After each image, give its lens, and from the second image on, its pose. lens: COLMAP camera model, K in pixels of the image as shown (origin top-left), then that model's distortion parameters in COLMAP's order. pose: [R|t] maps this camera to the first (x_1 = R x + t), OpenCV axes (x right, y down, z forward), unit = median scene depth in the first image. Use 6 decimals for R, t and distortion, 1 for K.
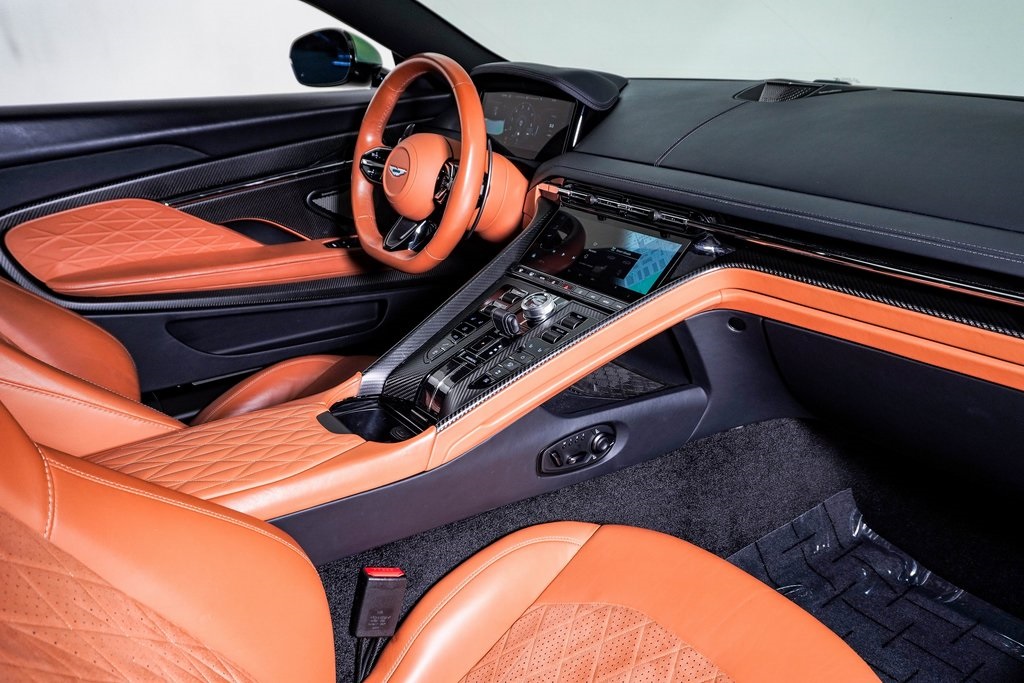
lens RADIAL K [[800.2, 0, 512.0], [0, 800.2, 341.5], [0, 0, 1]] dist [-0.009423, -0.001660]
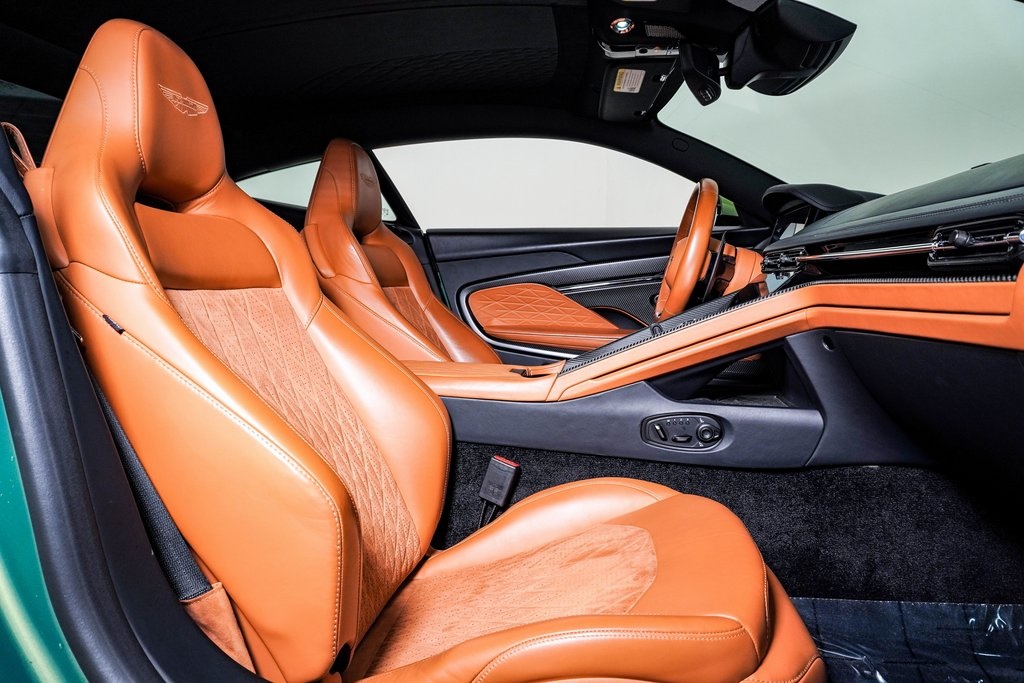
lens RADIAL K [[681.9, 0, 511.0], [0, 681.9, 327.3], [0, 0, 1]] dist [-0.005879, -0.001582]
pose [[0.710106, 0.043518, -0.702749, 0.585089], [-0.254563, 0.946440, -0.198620, 0.240963], [0.656466, 0.319935, 0.683150, 0.038699]]
